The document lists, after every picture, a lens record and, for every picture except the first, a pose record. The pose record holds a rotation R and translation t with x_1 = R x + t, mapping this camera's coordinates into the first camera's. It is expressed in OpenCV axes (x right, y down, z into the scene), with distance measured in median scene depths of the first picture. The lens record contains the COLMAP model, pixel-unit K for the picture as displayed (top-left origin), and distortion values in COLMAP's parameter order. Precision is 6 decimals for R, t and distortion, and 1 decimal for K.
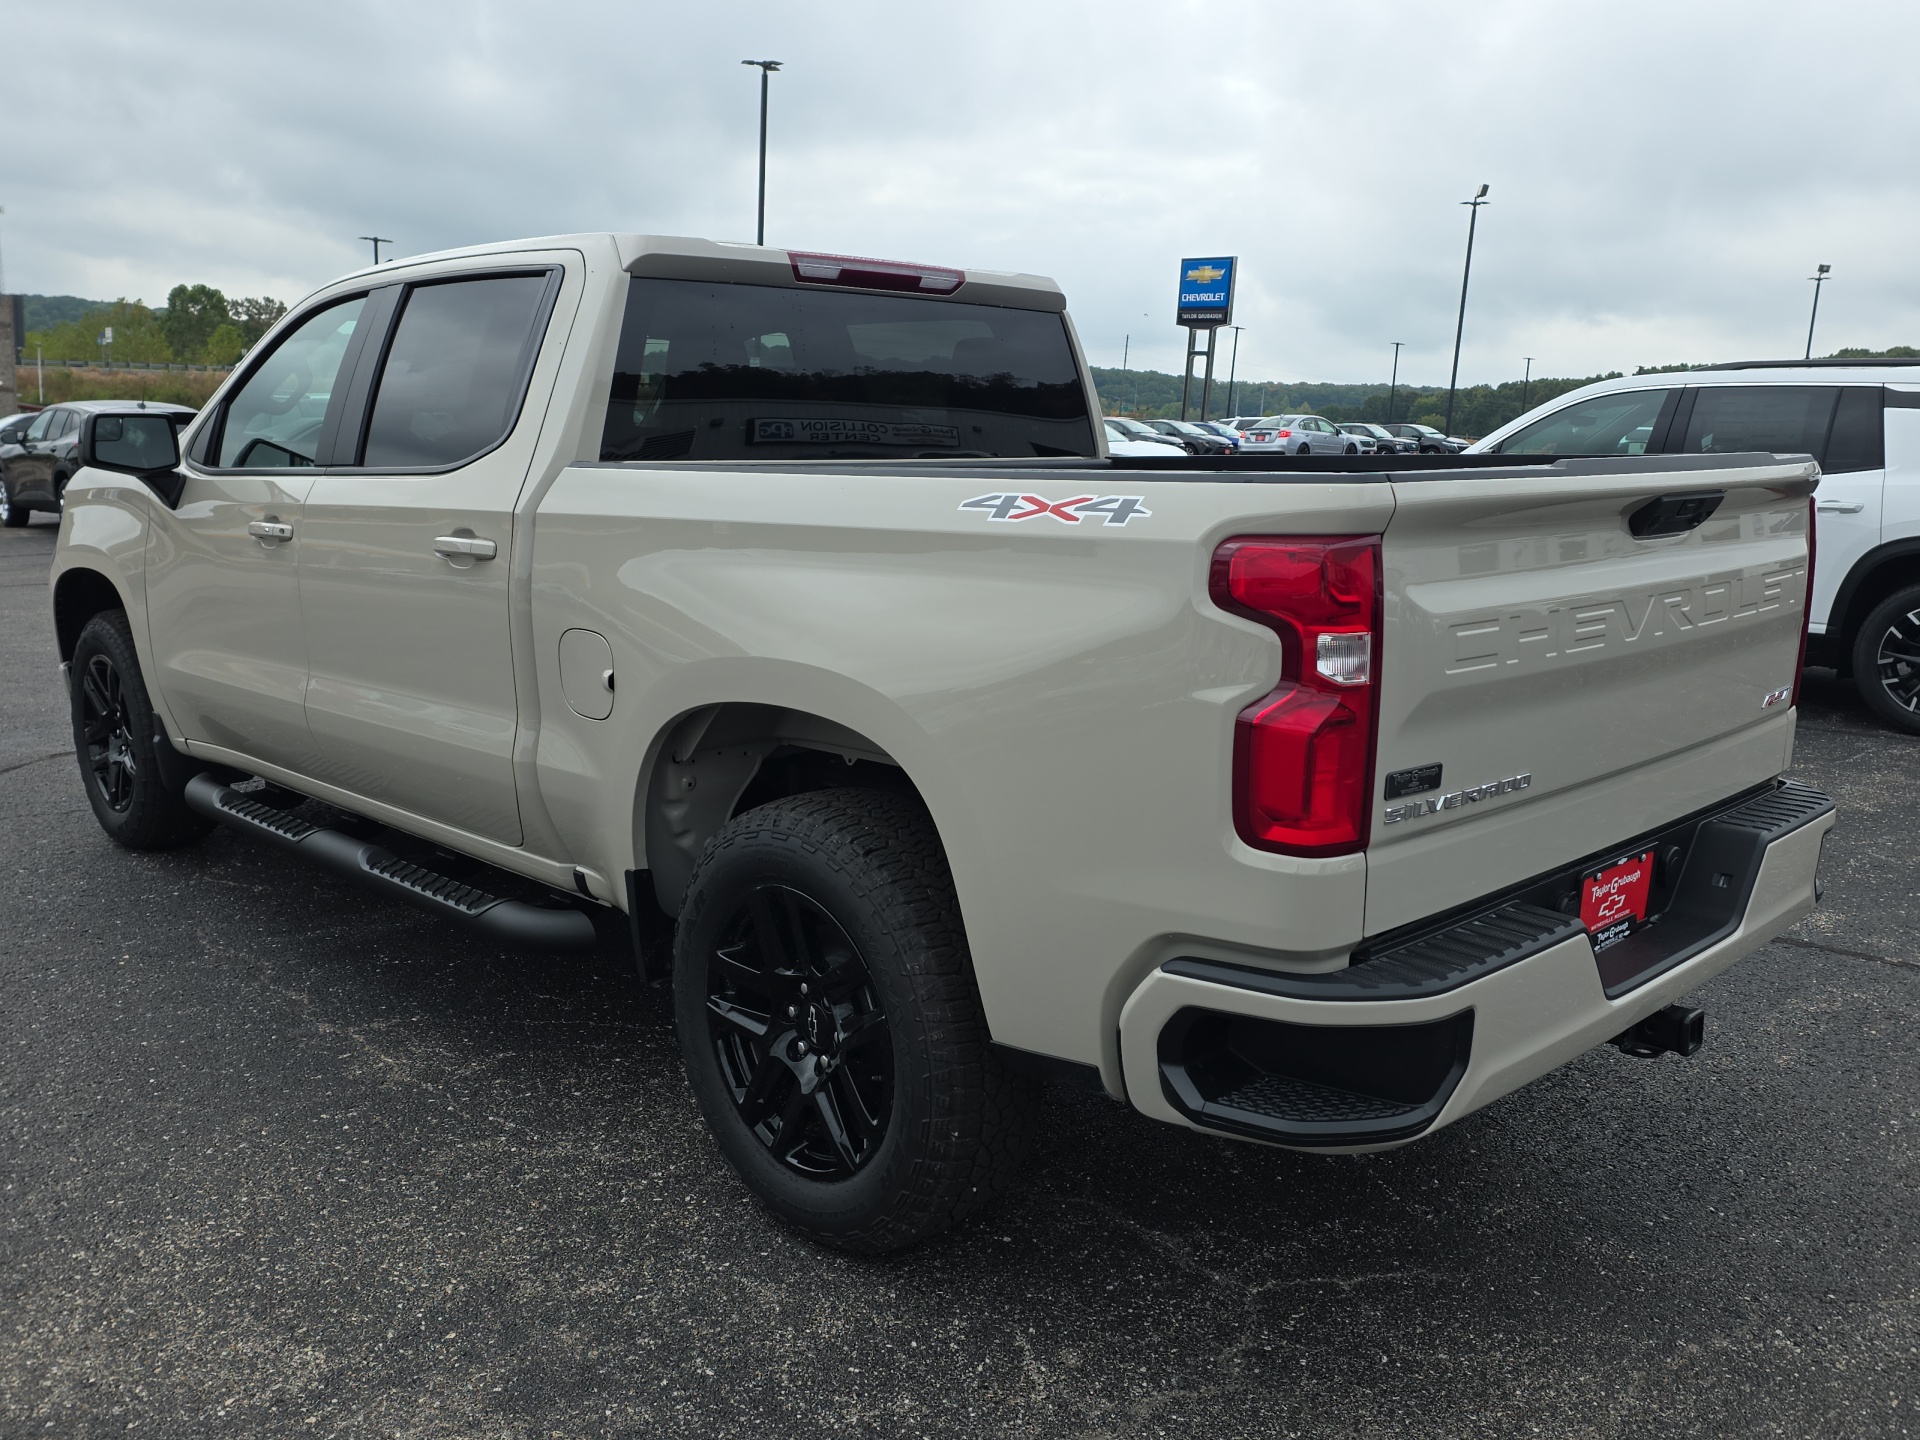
lens RADIAL K [[1595.3, 0, 974.6], [0, 1595.3, 708.5], [0, 0, 1]] dist [0.073152, -0.059182]
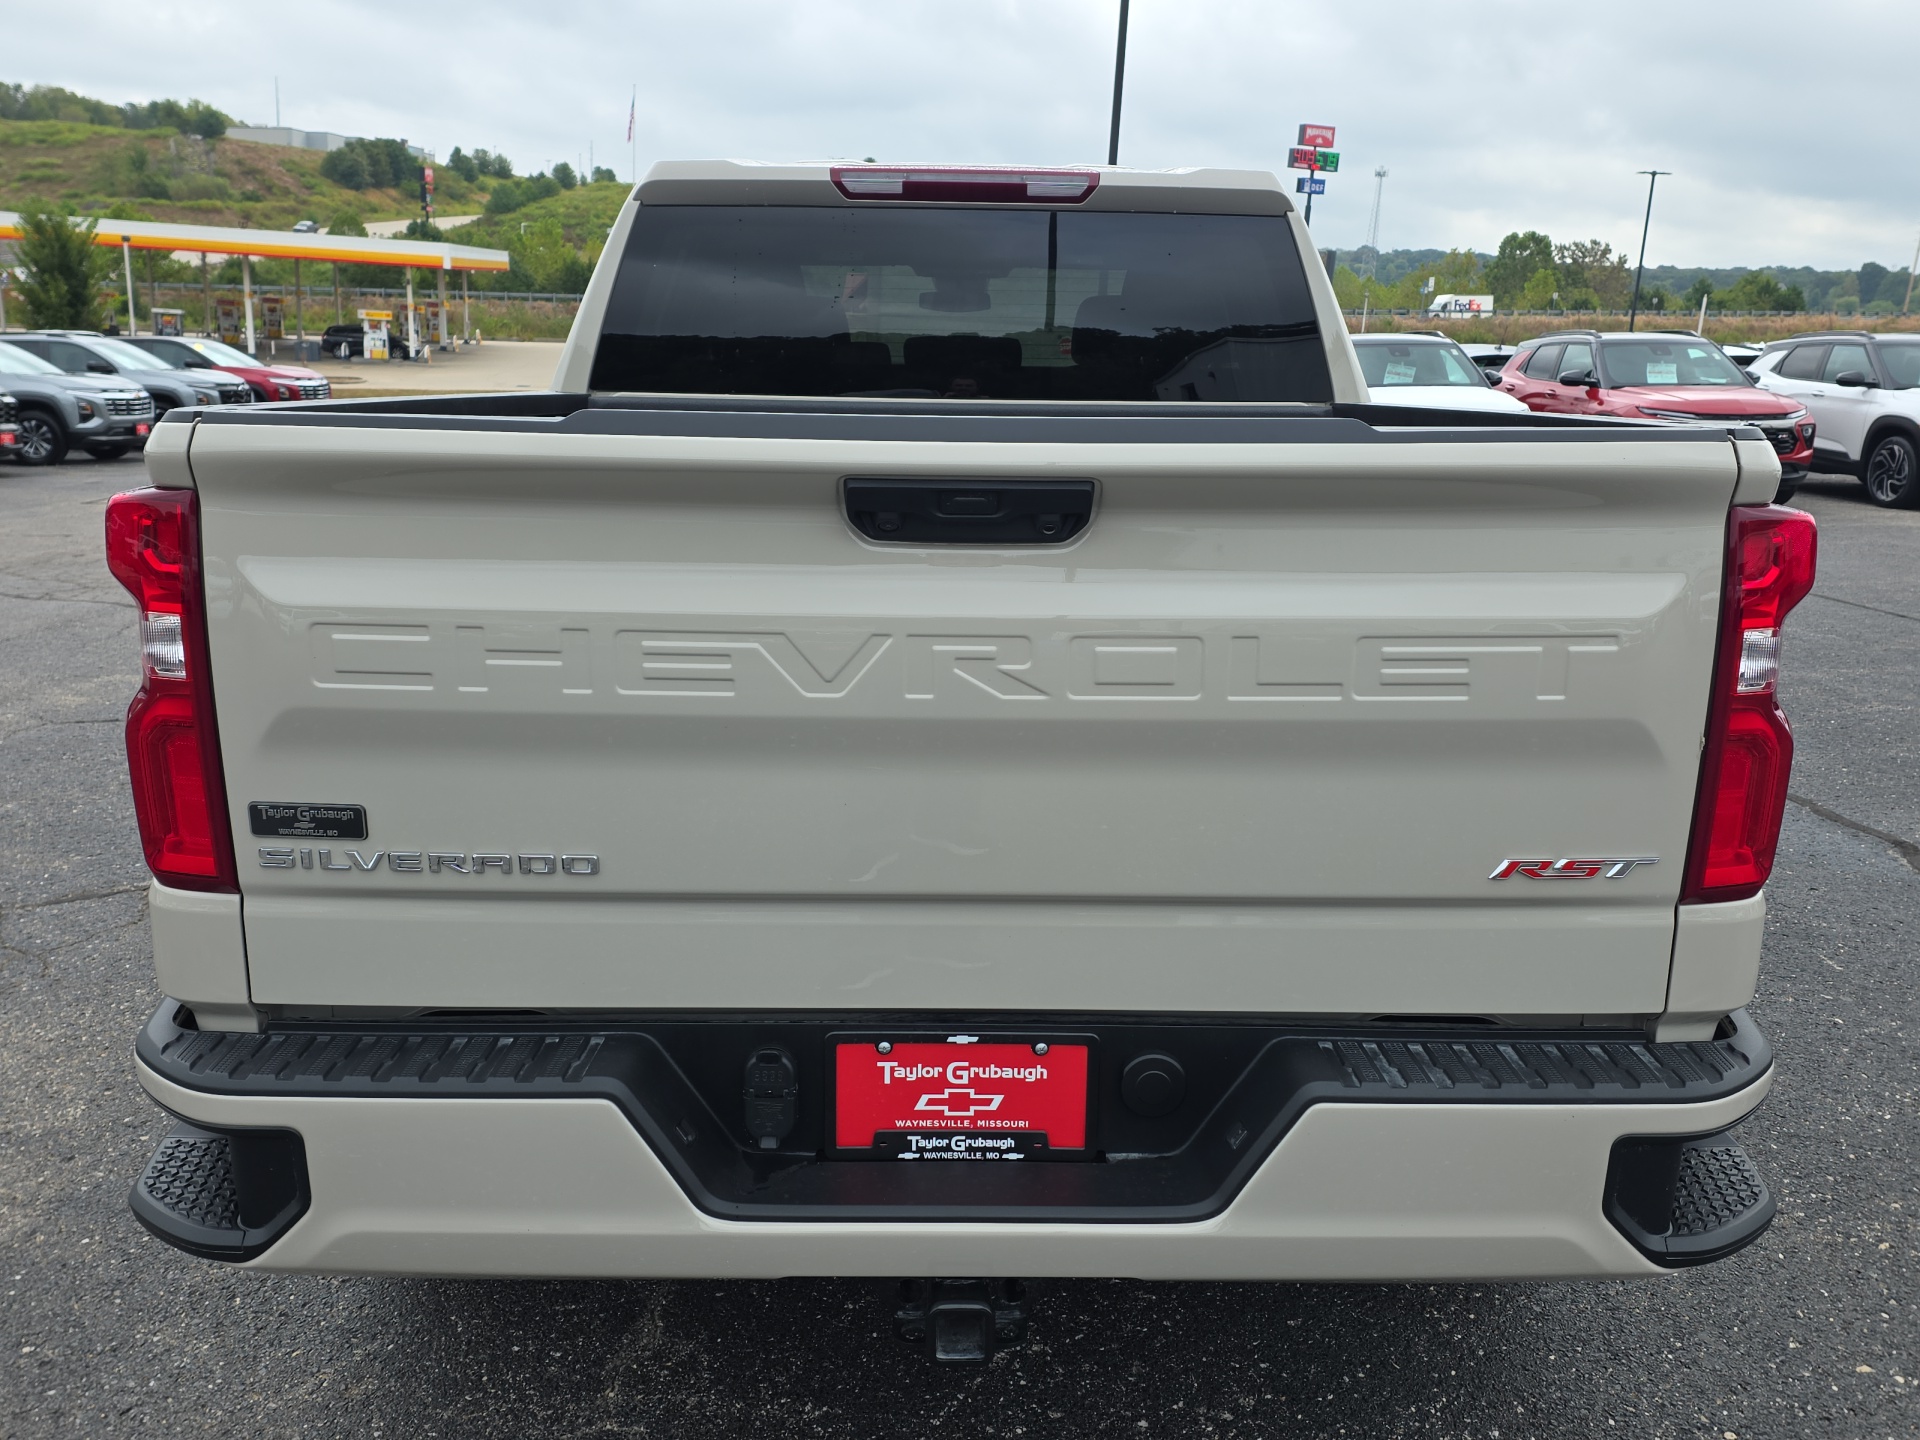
lens RADIAL K [[1595.3, 0, 974.6], [0, 1595.3, 708.5], [0, 0, 1]] dist [0.073152, -0.059182]
pose [[0.719639, 0.152425, -0.677411, 0.565934], [-0.129096, 0.987969, 0.085159, -0.063461], [0.682242, 0.026167, 0.730658, 0.366256]]
